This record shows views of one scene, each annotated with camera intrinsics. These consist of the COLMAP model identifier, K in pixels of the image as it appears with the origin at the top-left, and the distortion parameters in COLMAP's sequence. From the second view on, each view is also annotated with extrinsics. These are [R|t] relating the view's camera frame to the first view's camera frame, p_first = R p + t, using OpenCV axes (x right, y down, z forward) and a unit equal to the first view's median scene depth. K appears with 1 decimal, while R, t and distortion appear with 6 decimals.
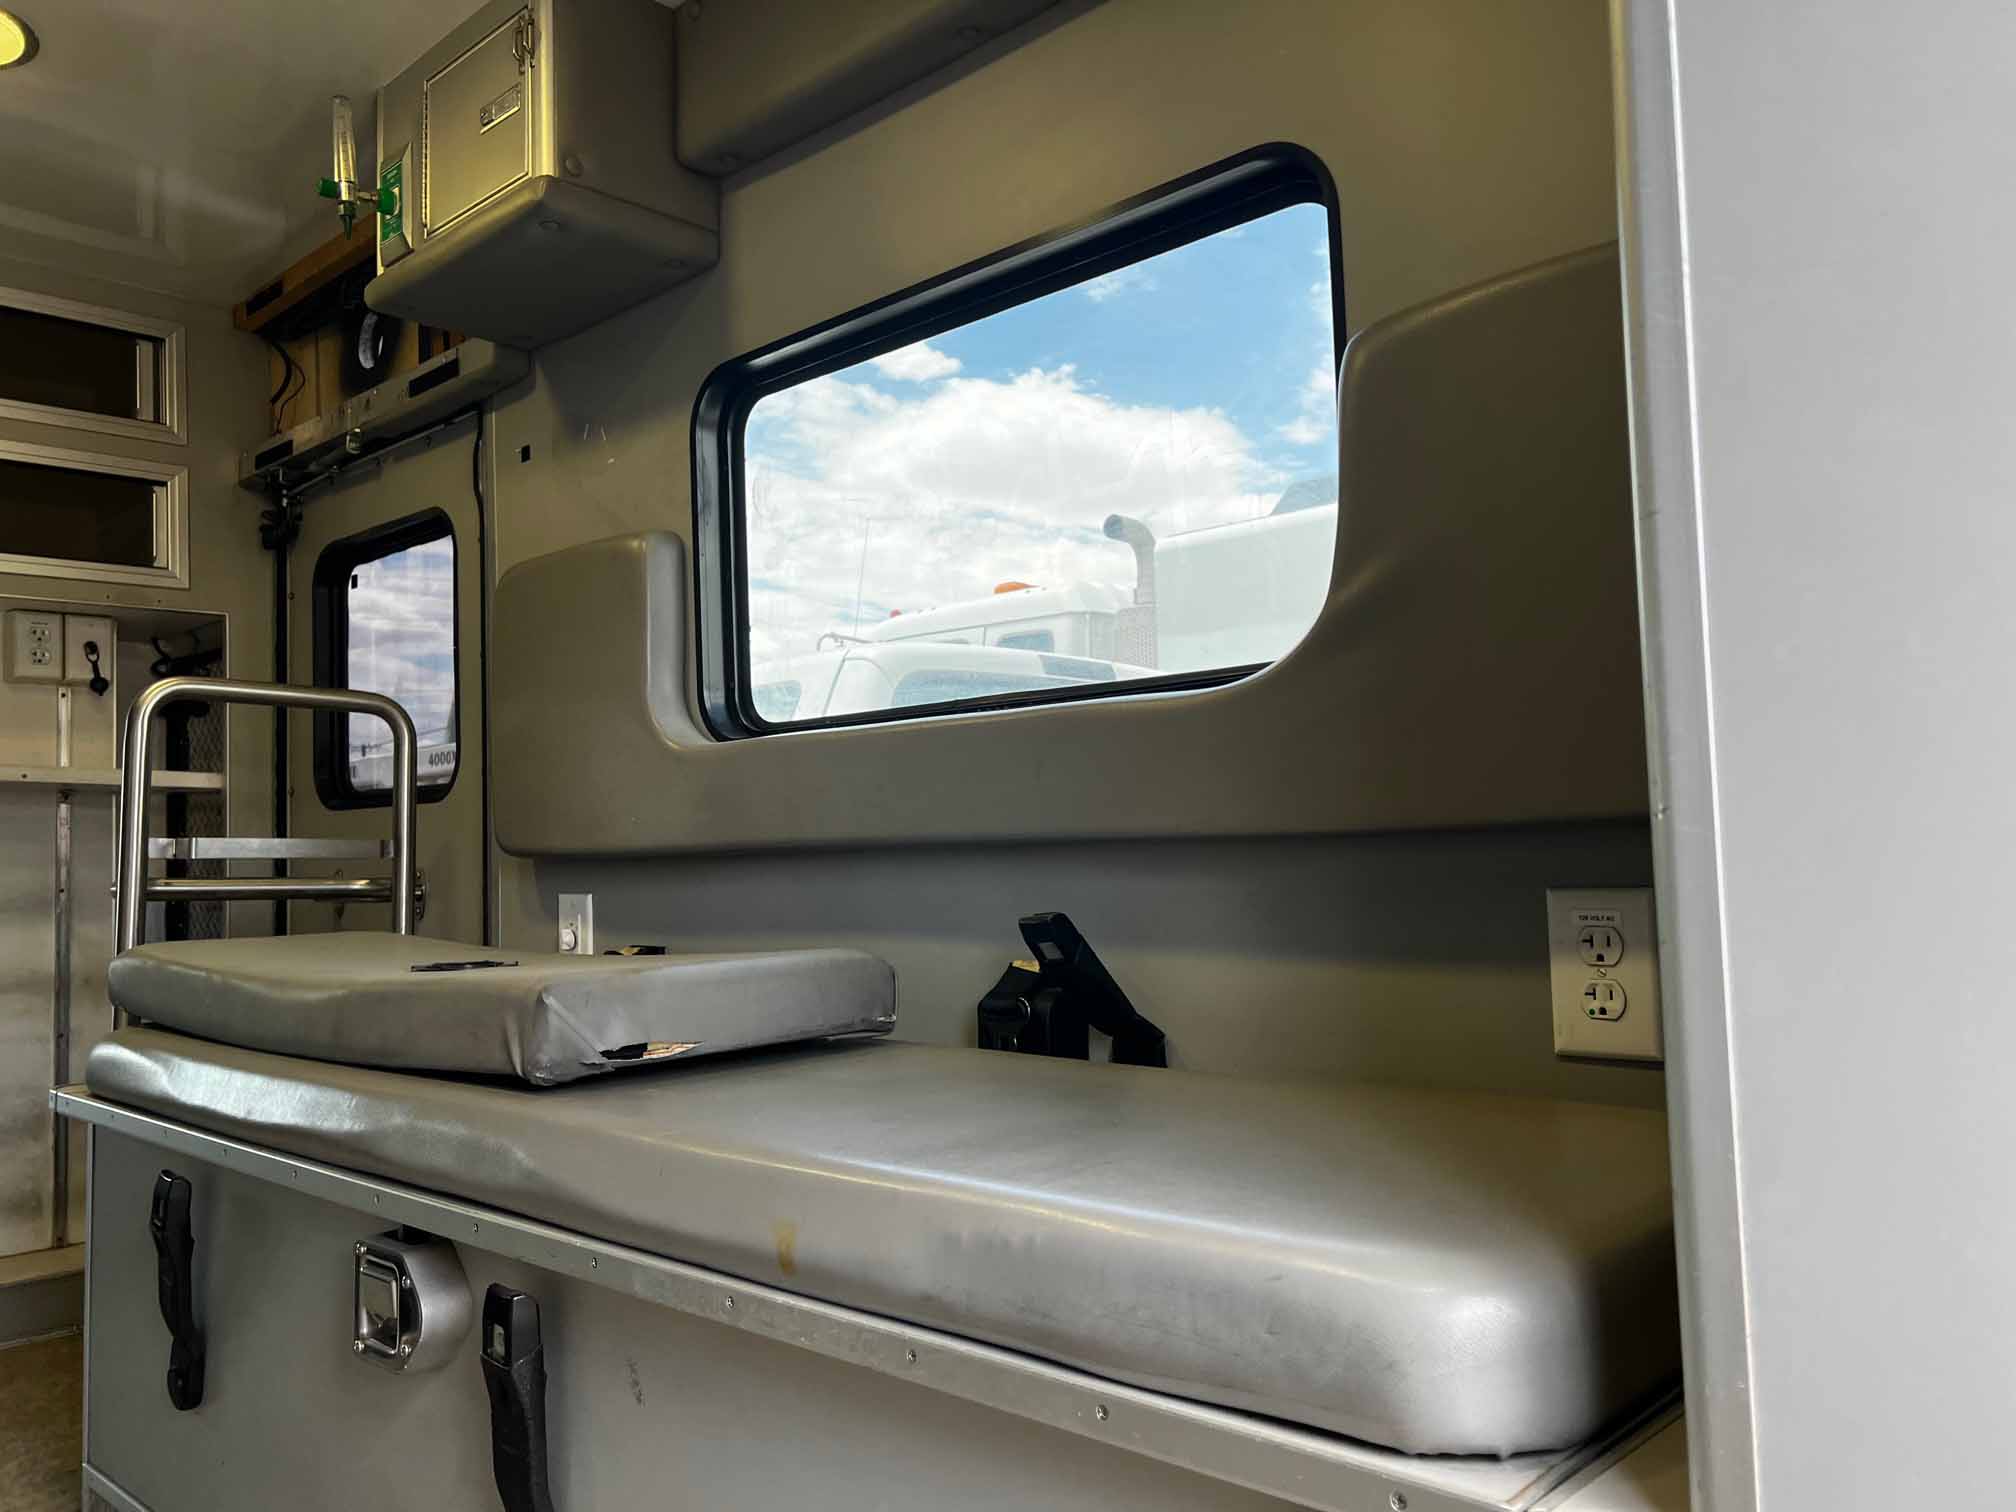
lens RADIAL K [[1536.4, 0, 1016.5], [0, 1536.4, 762.8], [0, 0, 1]] dist [0.060765, -0.071447]
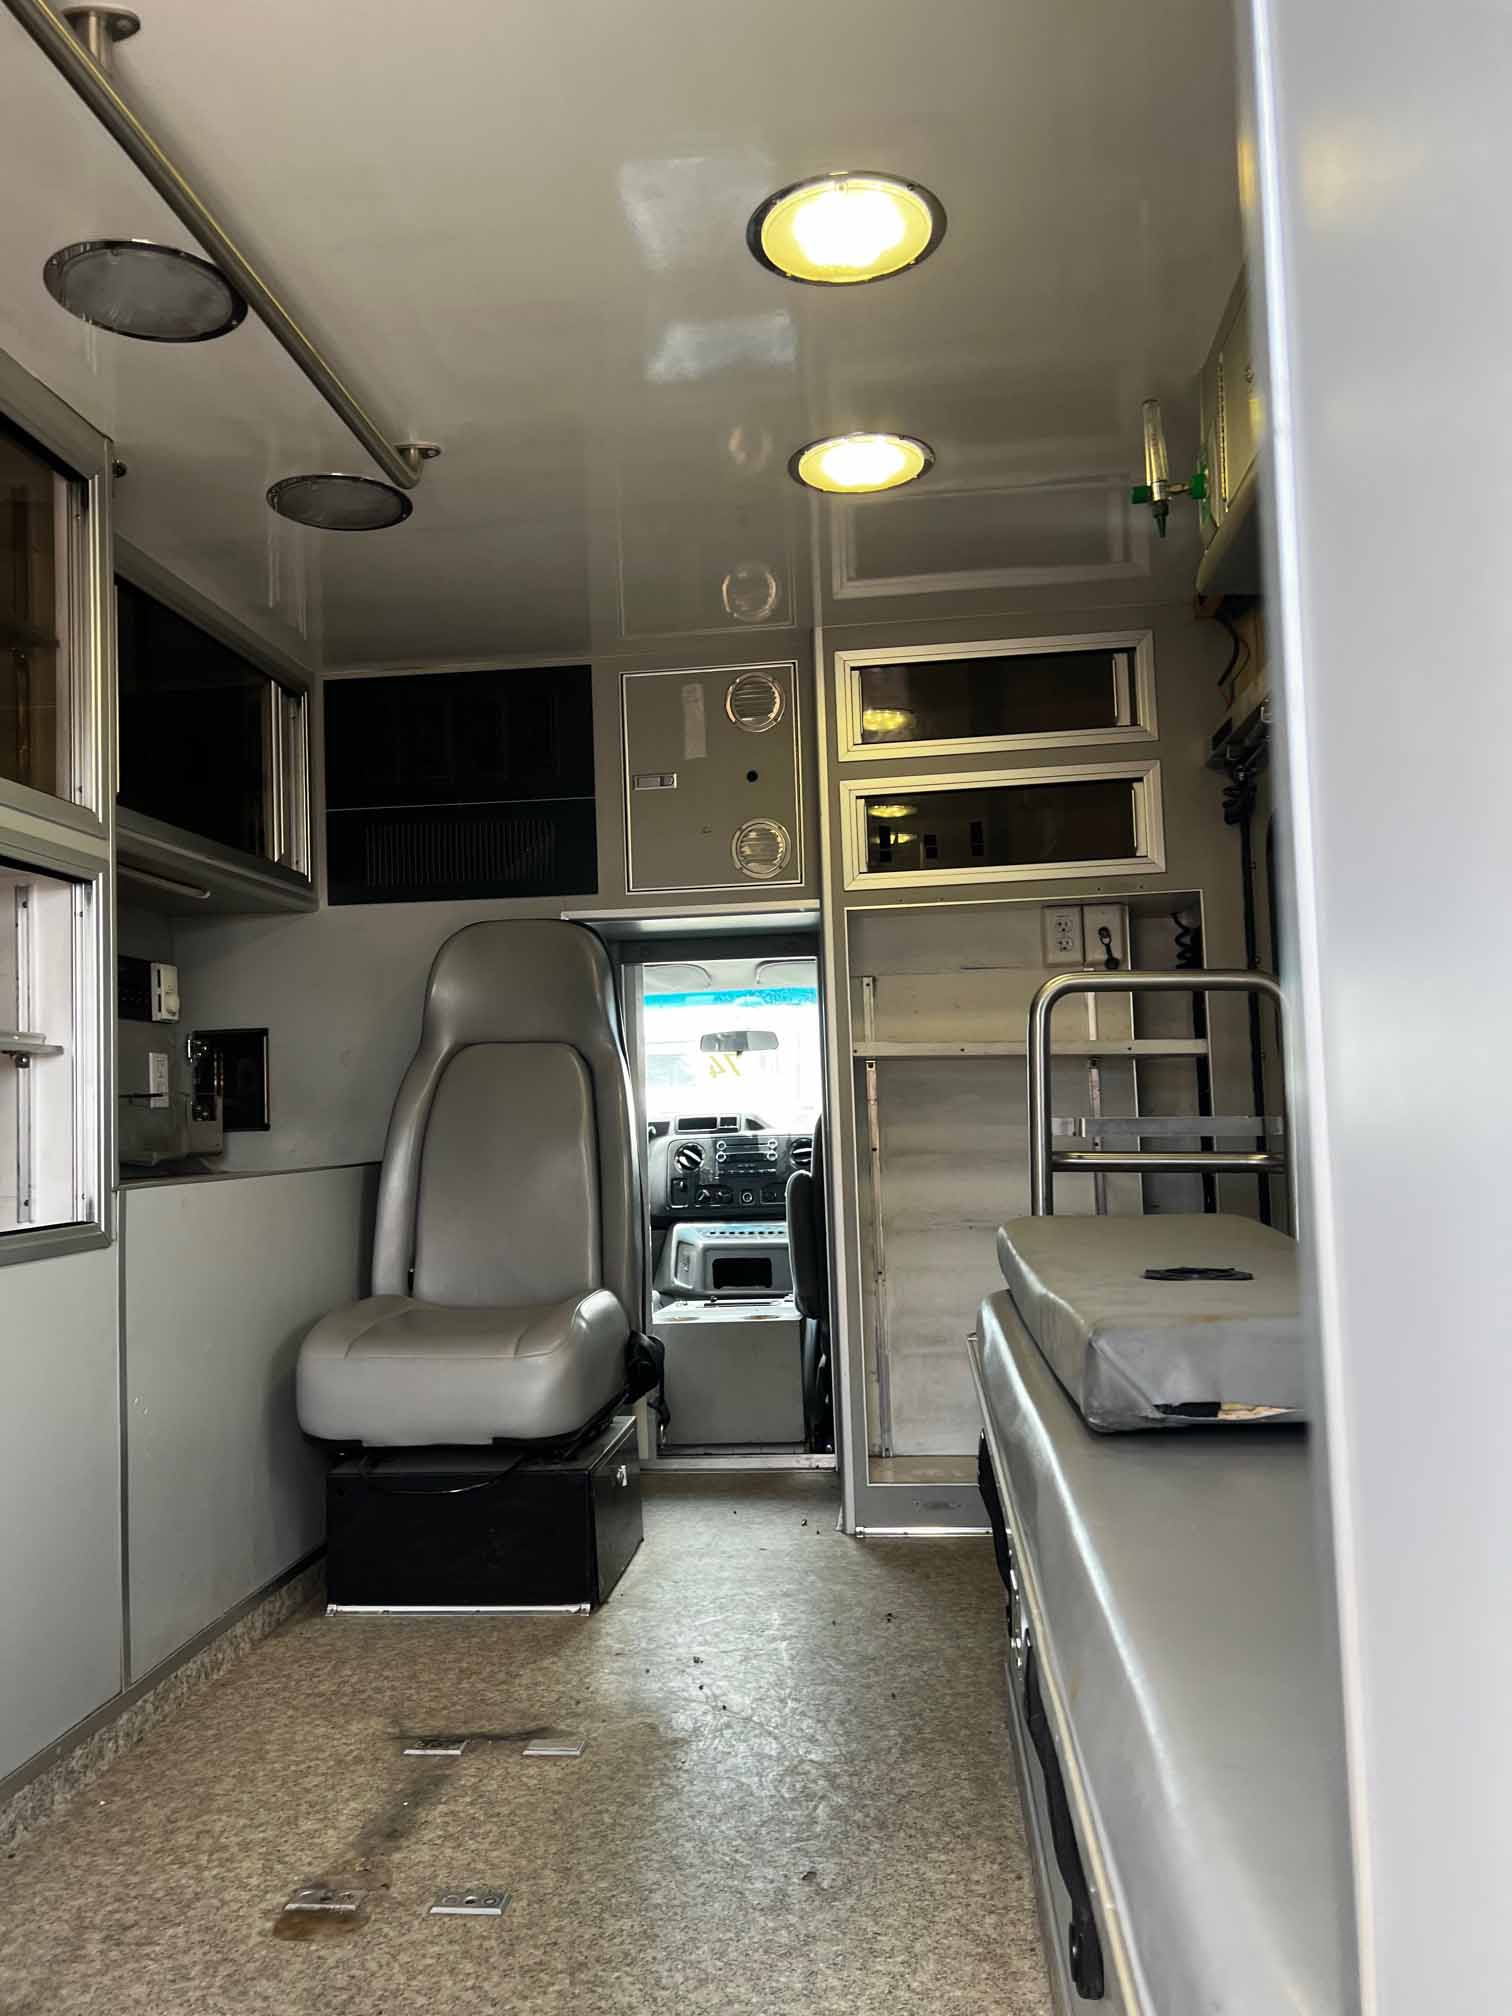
lens RADIAL K [[1536.4, 0, 742.9], [0, 1536.4, 1006.5], [0, 0, 1]] dist [0.060765, -0.071447]
pose [[0.617253, -0.047568, -0.785326, 0.128609], [0.060797, 0.998070, -0.012669, -0.022274], [0.784412, -0.039926, 0.618953, 0.096769]]
